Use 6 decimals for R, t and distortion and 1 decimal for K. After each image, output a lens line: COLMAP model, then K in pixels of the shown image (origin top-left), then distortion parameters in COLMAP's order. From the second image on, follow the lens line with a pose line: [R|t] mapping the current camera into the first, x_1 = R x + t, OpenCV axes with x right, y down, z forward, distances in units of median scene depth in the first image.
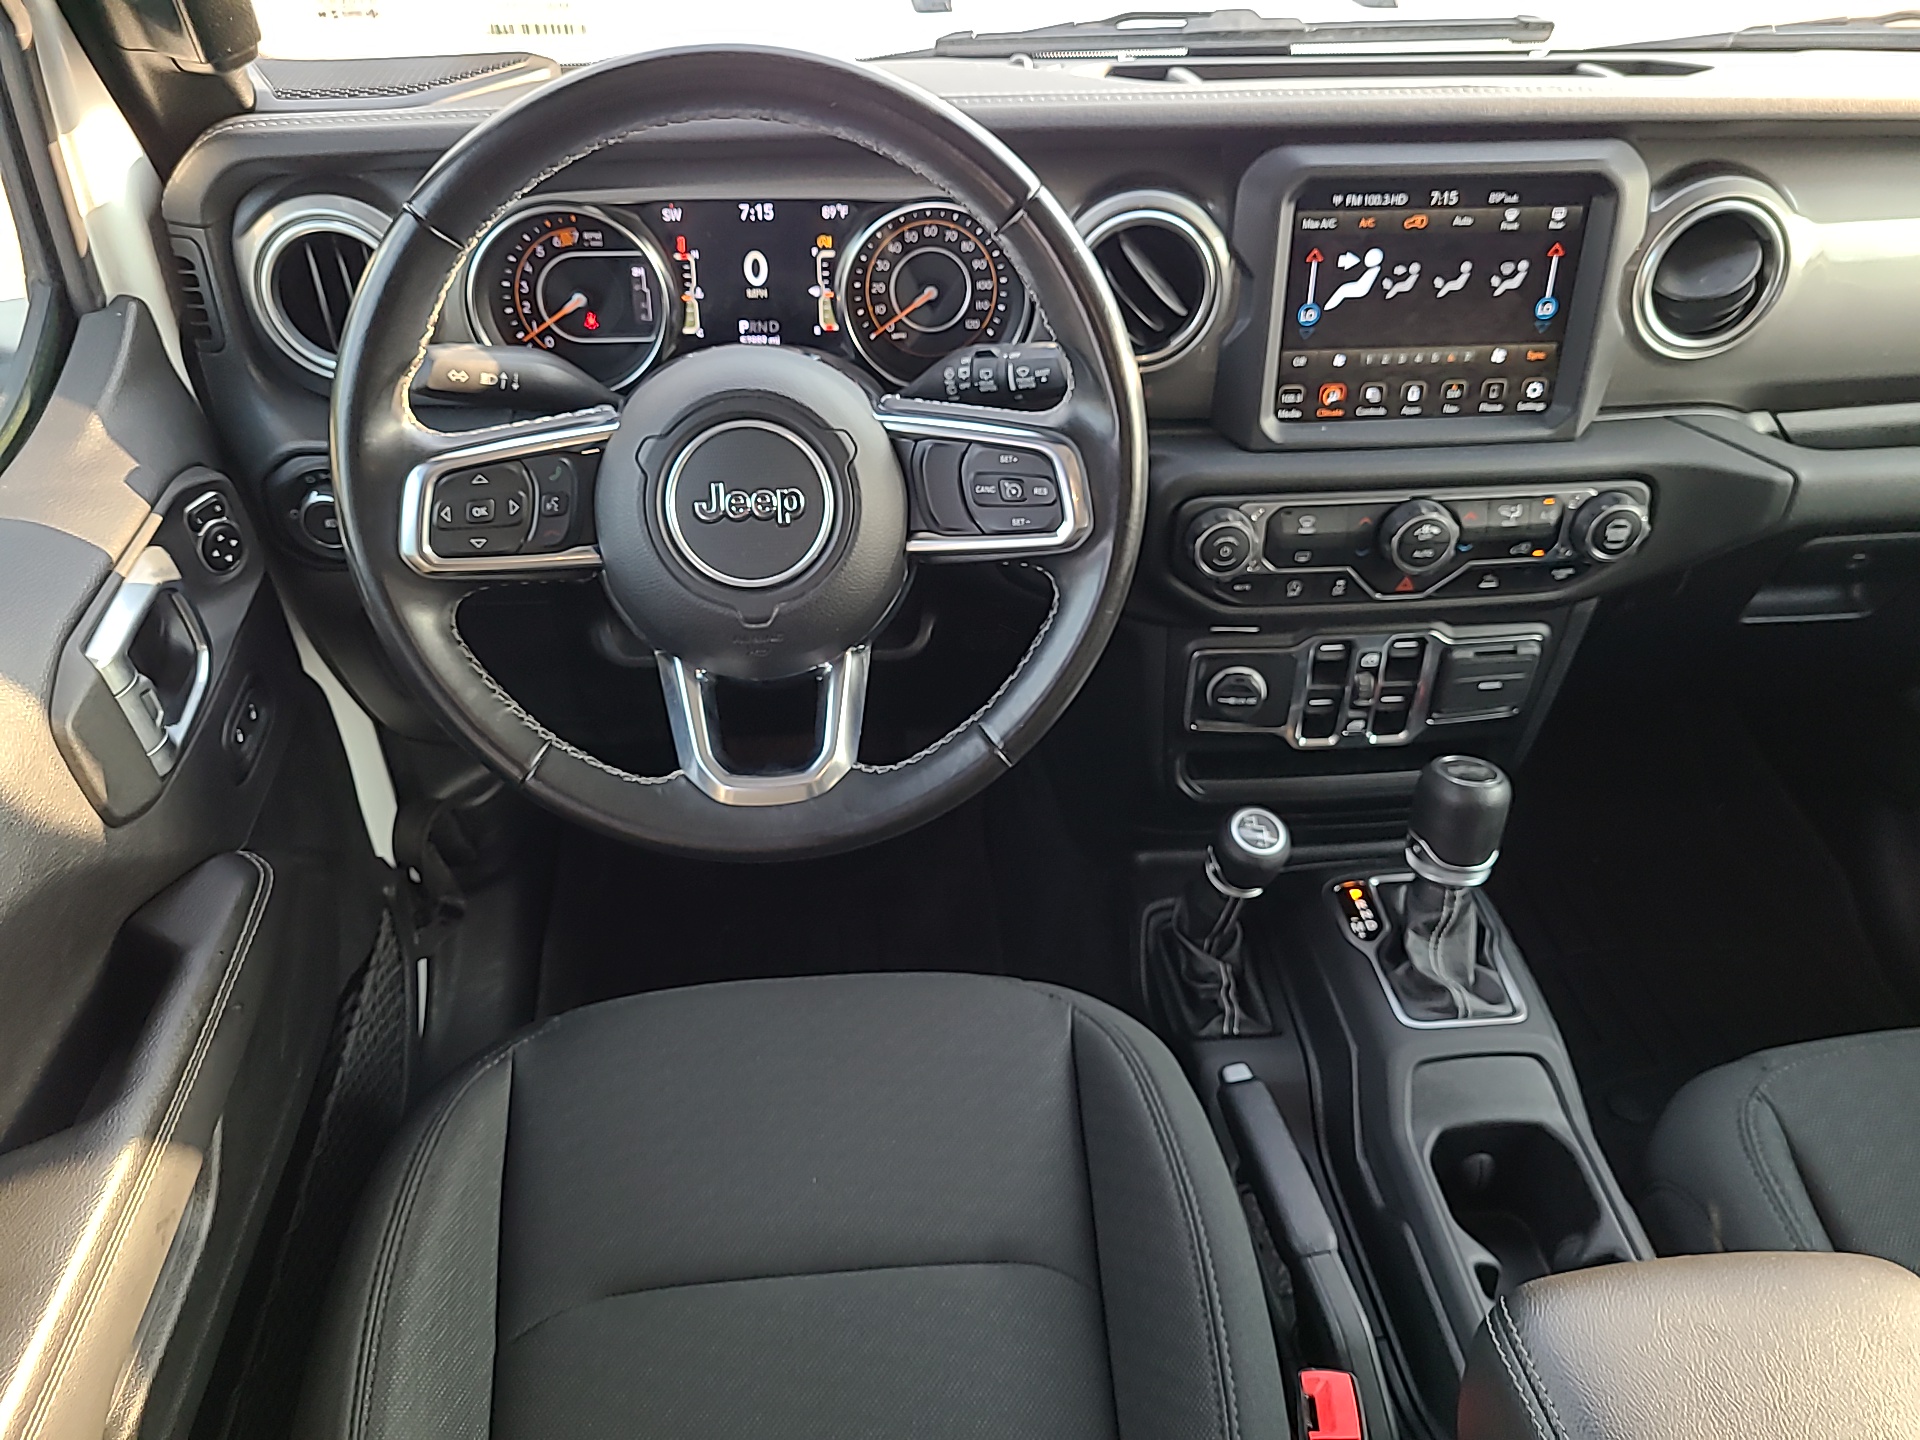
lens RADIAL K [[1468.3, 0, 955.6], [0, 1468.3, 750.9], [0, 0, 1]] dist [0.007365, -0.004425]
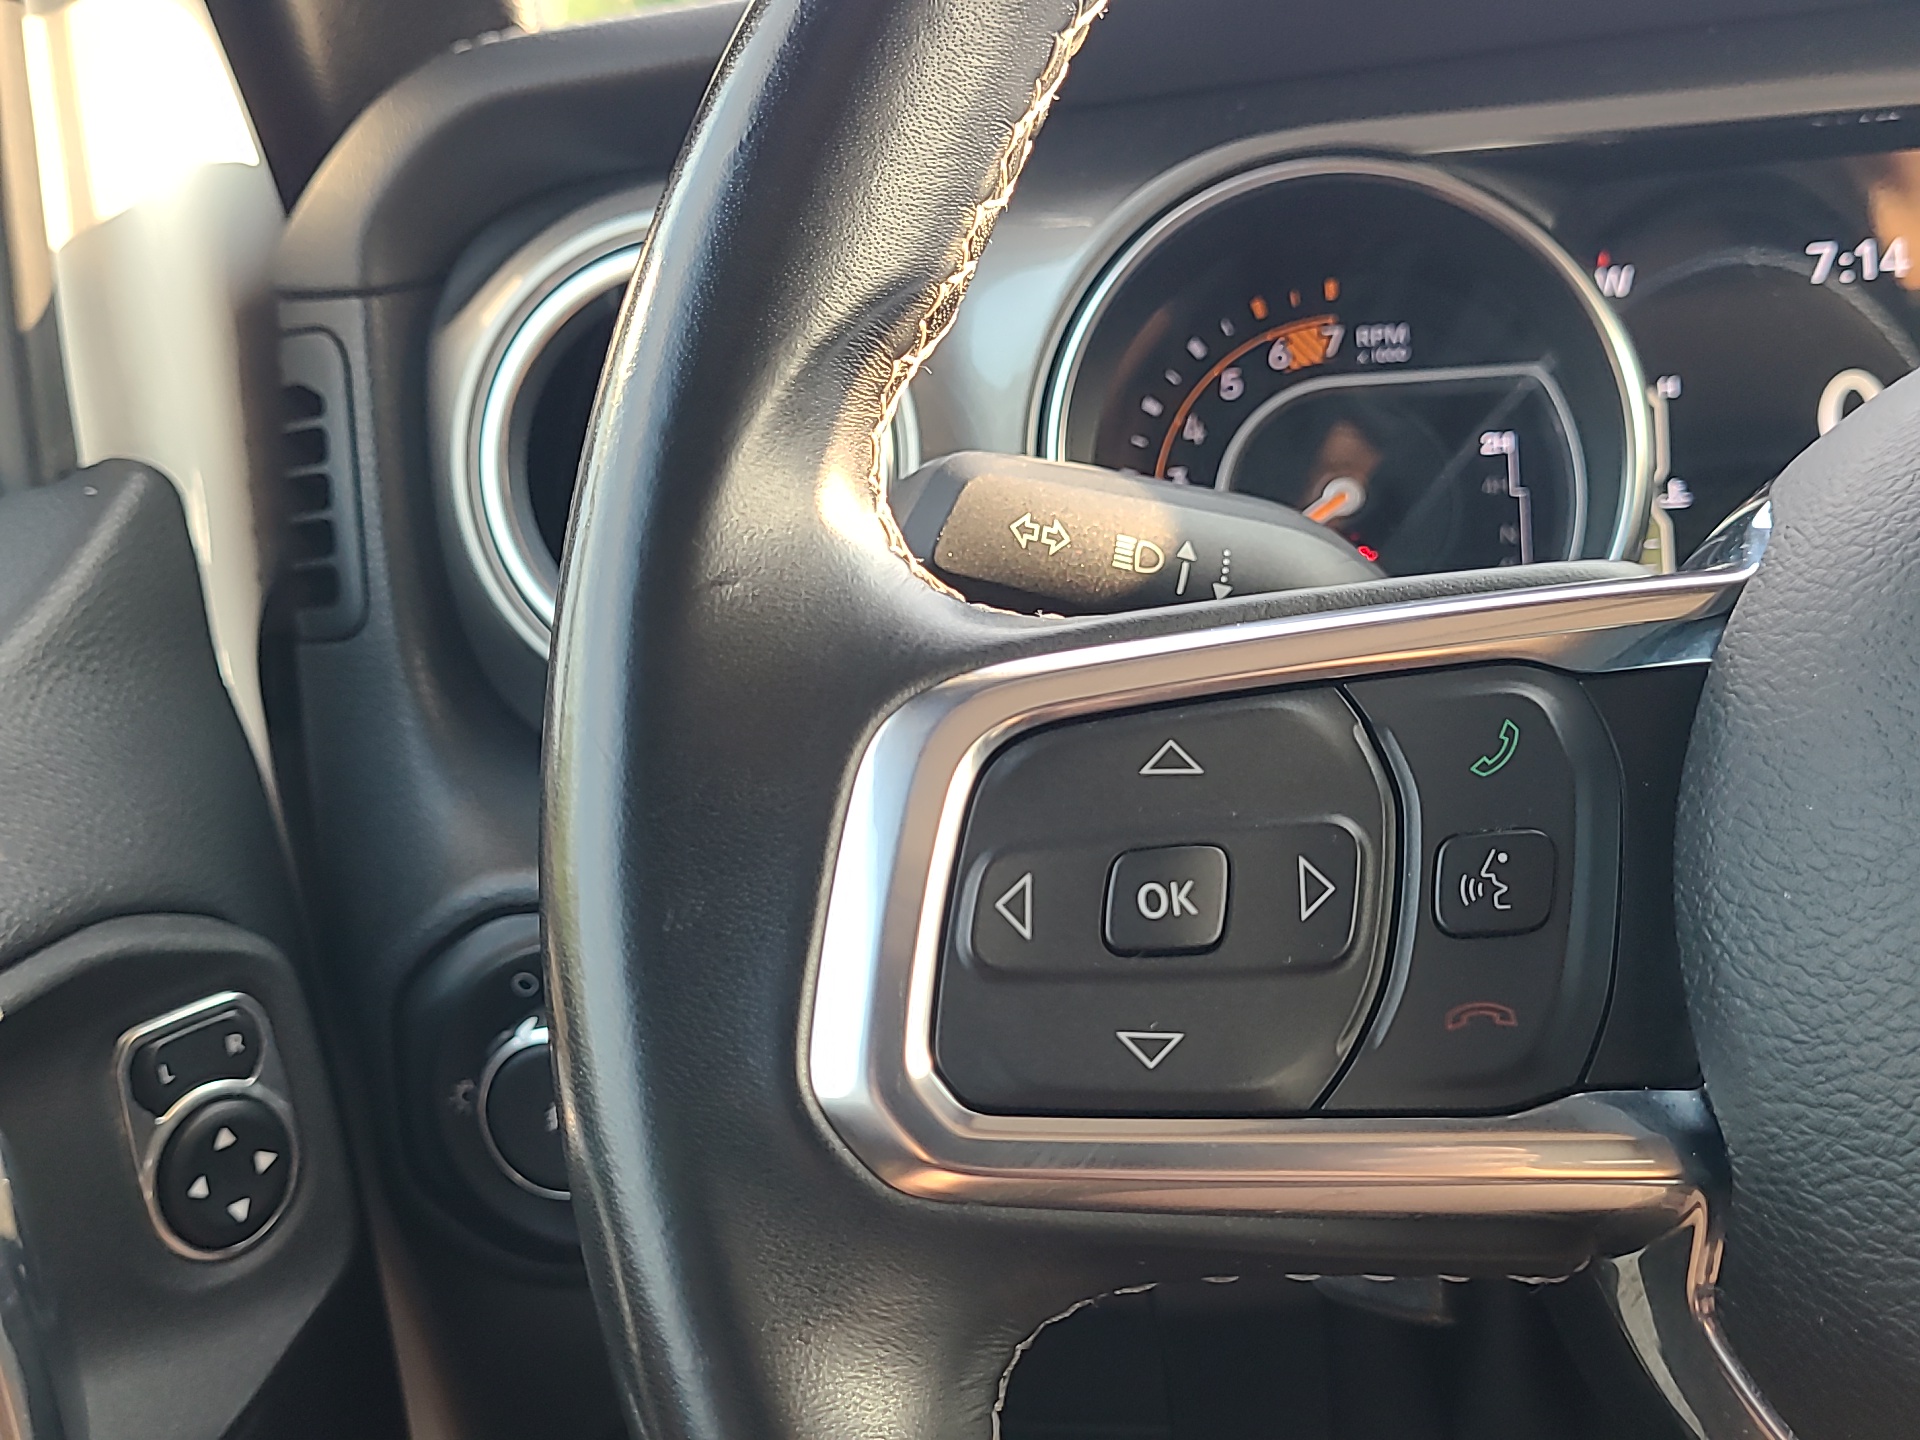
lens RADIAL K [[2176.5, 0, 960.0], [0, 2176.5, 720.0], [0, 0, 1]] dist [0.006825, -0.004660]
pose [[0.968327, -0.030687, -0.247792, -0.218882], [-0.080440, 0.901165, -0.425948, -0.038418], [0.236373, 0.432389, 0.870154, 0.564536]]
